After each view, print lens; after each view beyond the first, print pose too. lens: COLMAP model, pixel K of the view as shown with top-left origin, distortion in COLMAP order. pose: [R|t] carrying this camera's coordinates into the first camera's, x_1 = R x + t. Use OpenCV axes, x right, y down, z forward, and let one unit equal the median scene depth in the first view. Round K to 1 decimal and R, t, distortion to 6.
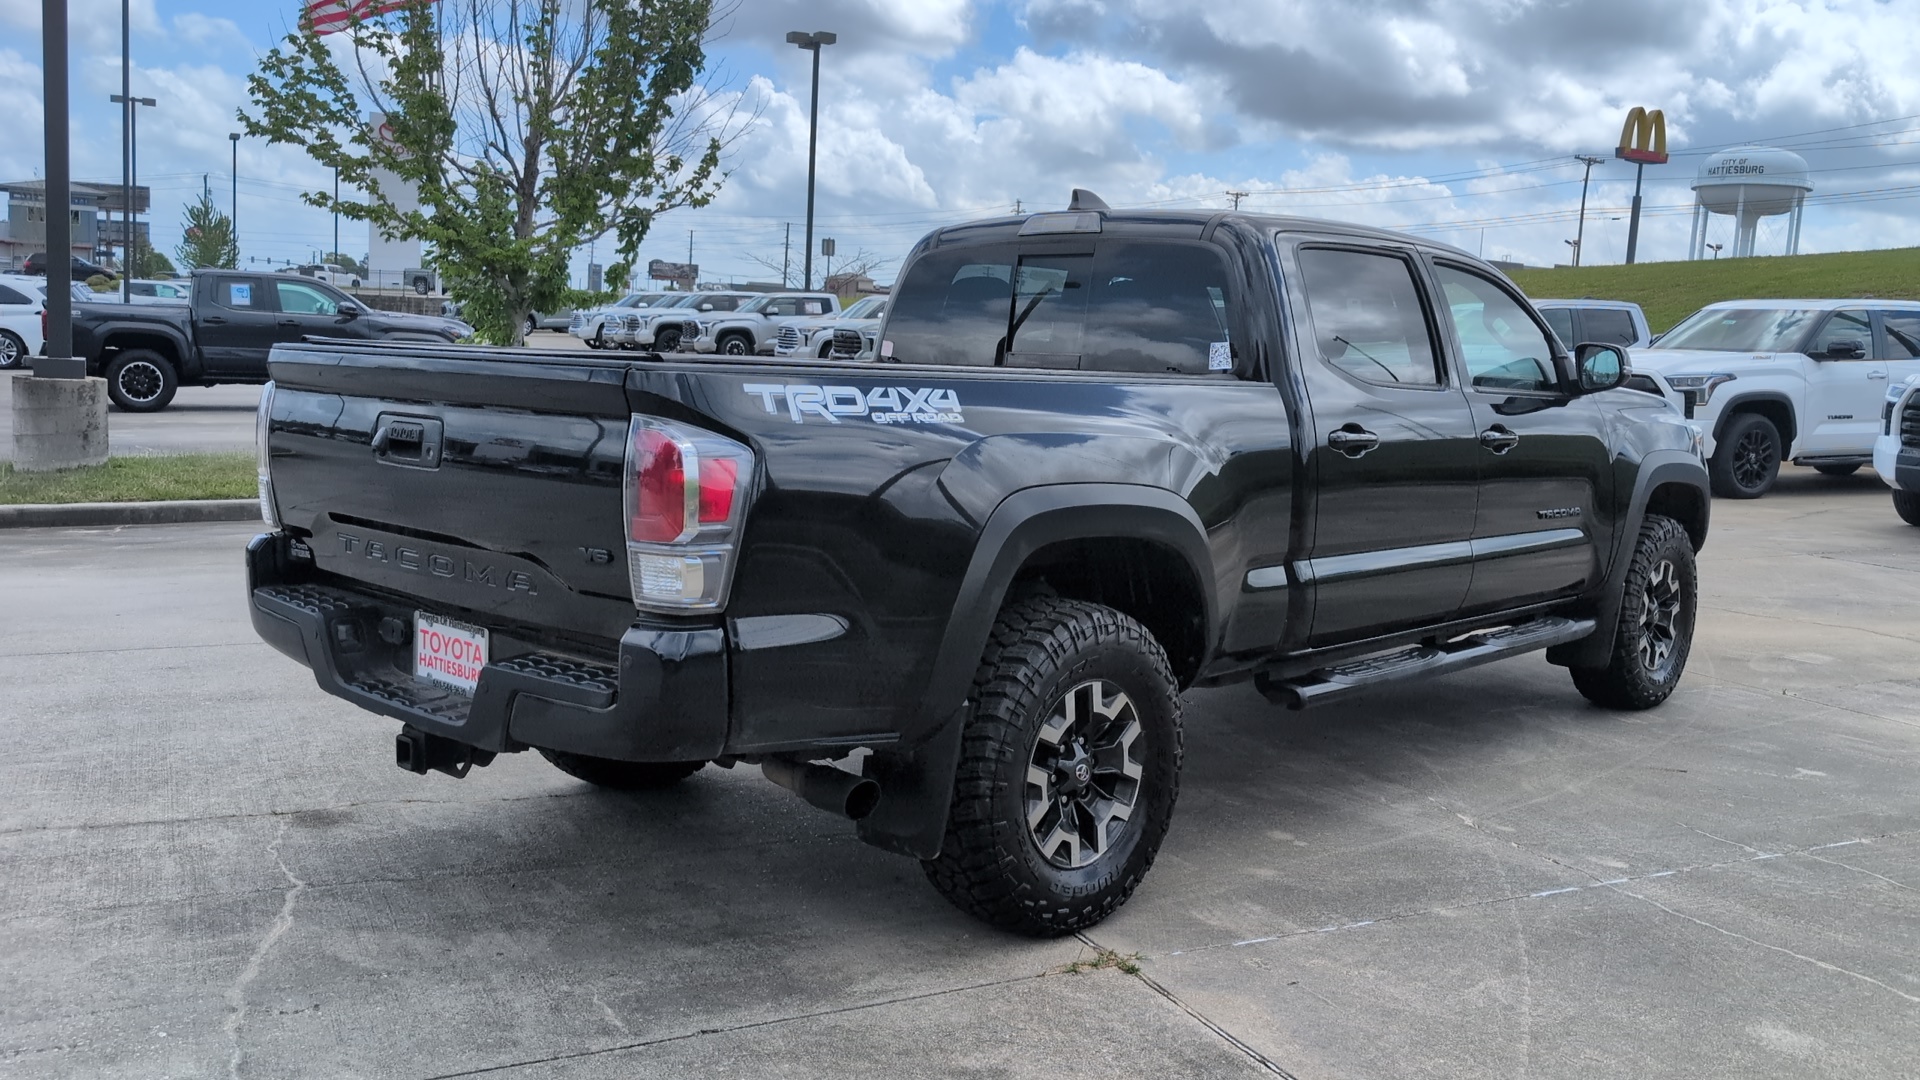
lens RADIAL K [[1571.1, 0, 995.7], [0, 1571.1, 482.4], [0, 0, 1]] dist [-0.004848, 0.010175]
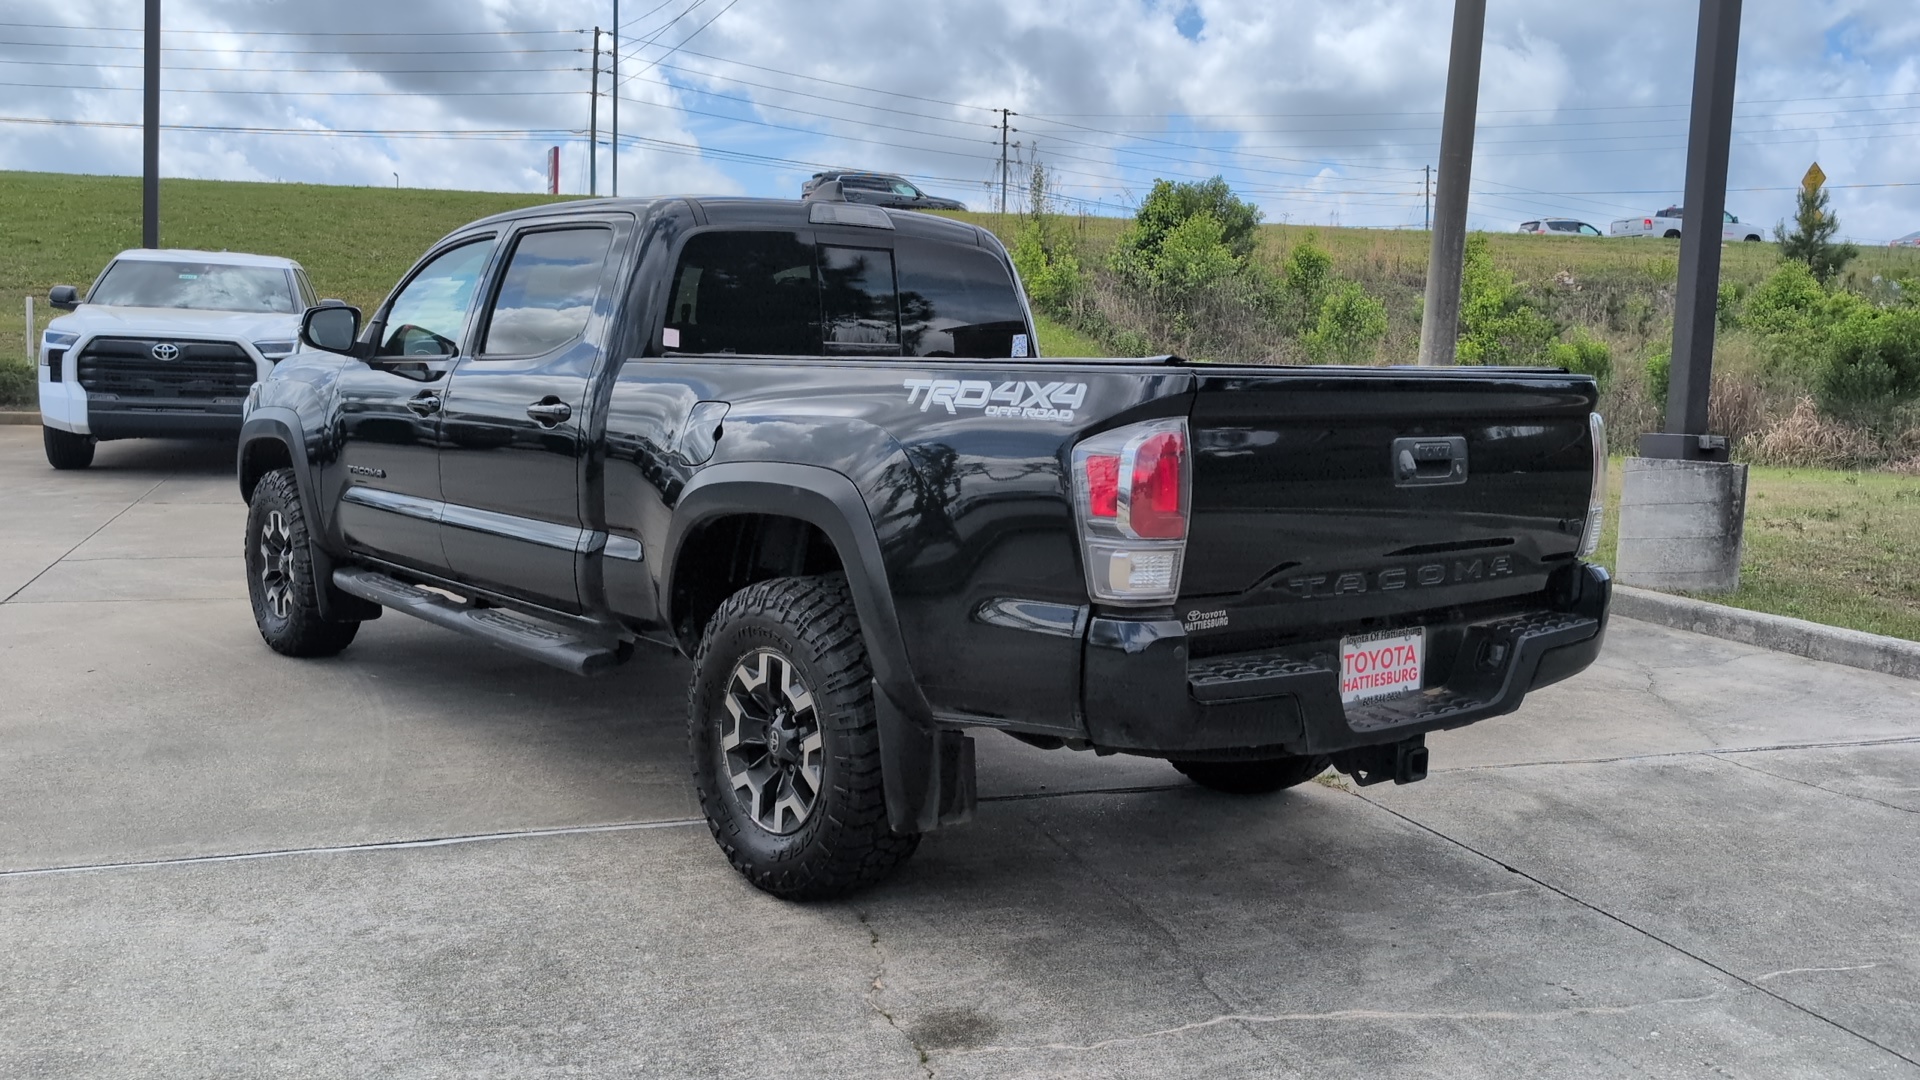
lens RADIAL K [[1573.8, 0, 960.0], [0, 1573.8, 540.0], [0, 0, 1]] dist [0.012765, -0.000129]
pose [[0.153858, -0.138999, 0.978267, -1.316554], [0.057249, 0.989647, 0.131612, -0.115159], [-0.986433, 0.035755, 0.160223, 1.060348]]
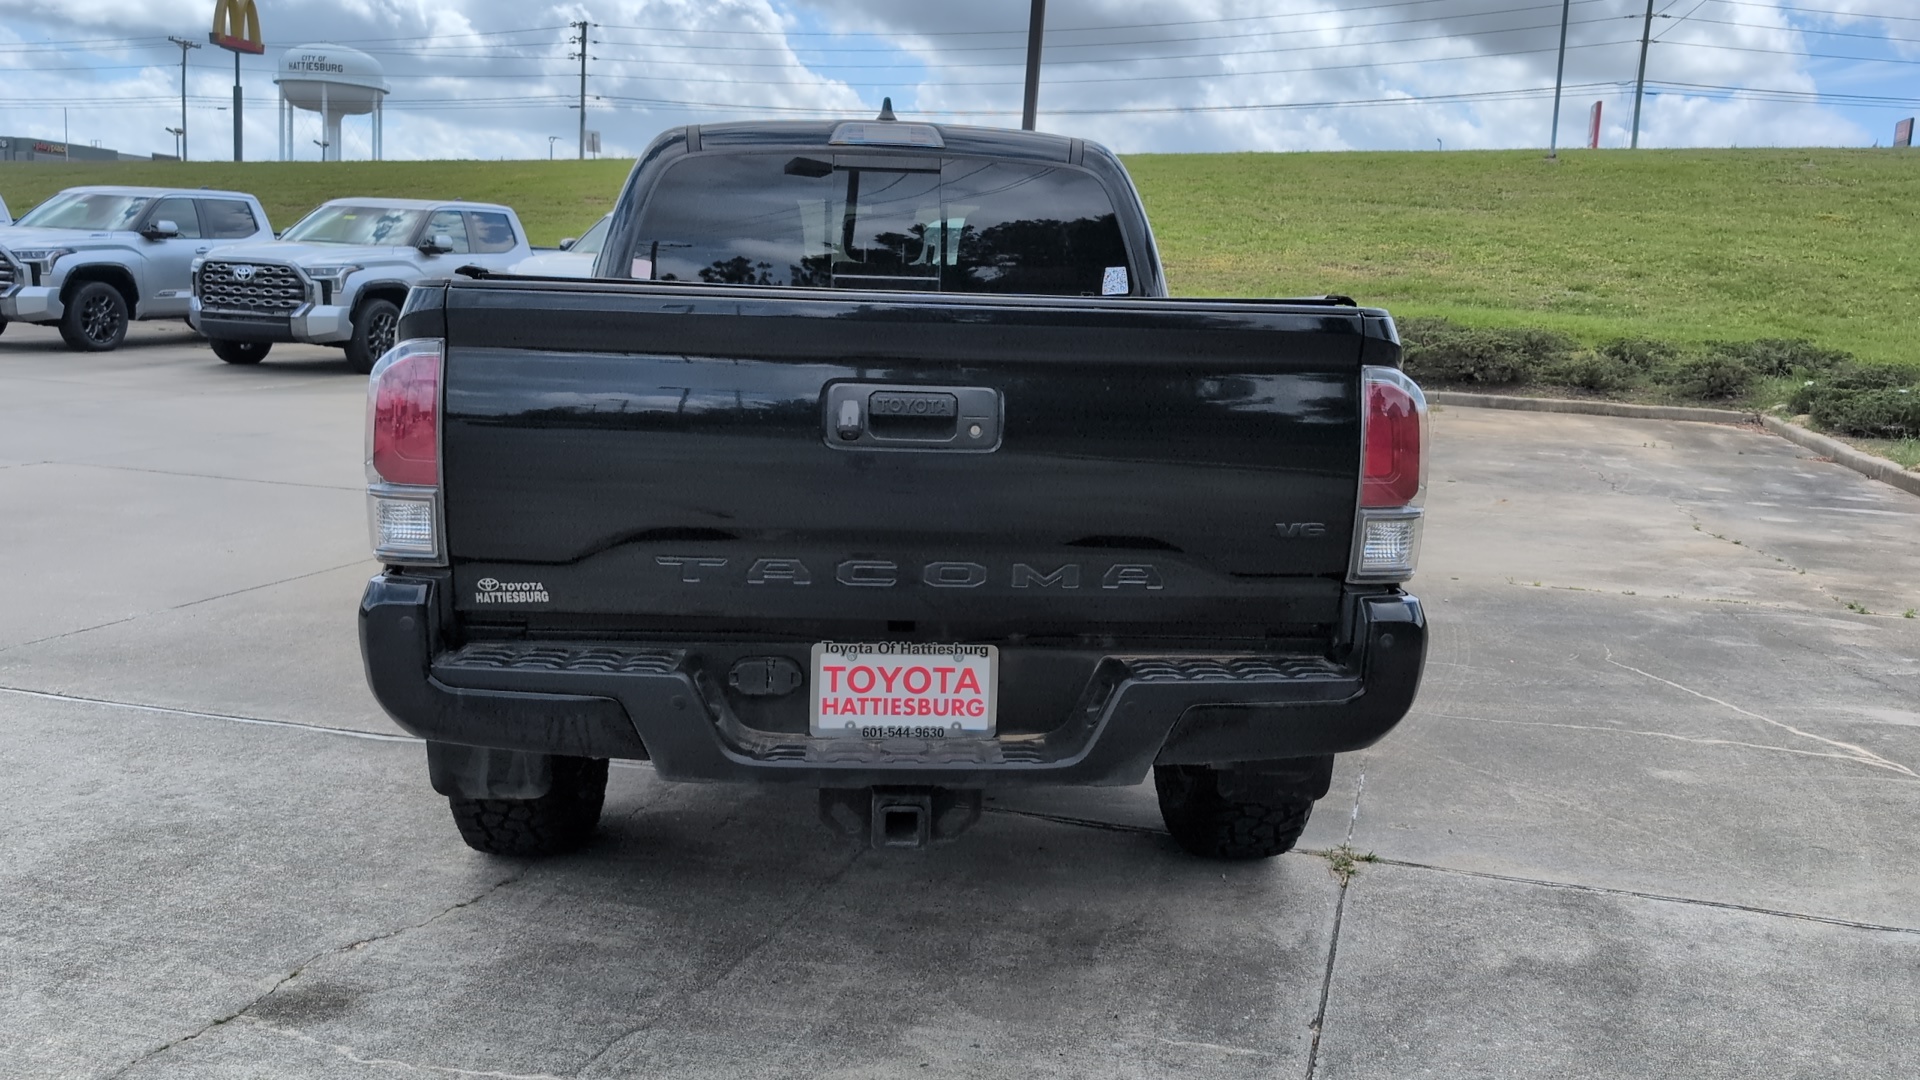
lens RADIAL K [[1580.2, 0, 954.6], [0, 1580.2, 478.1], [0, 0, 1]] dist [0.000849, -0.001615]
pose [[0.701394, -0.094167, 0.706526, -0.827039], [0.050744, 0.995316, 0.082282, -0.051965], [-0.710965, -0.021860, 0.702888, 0.428649]]
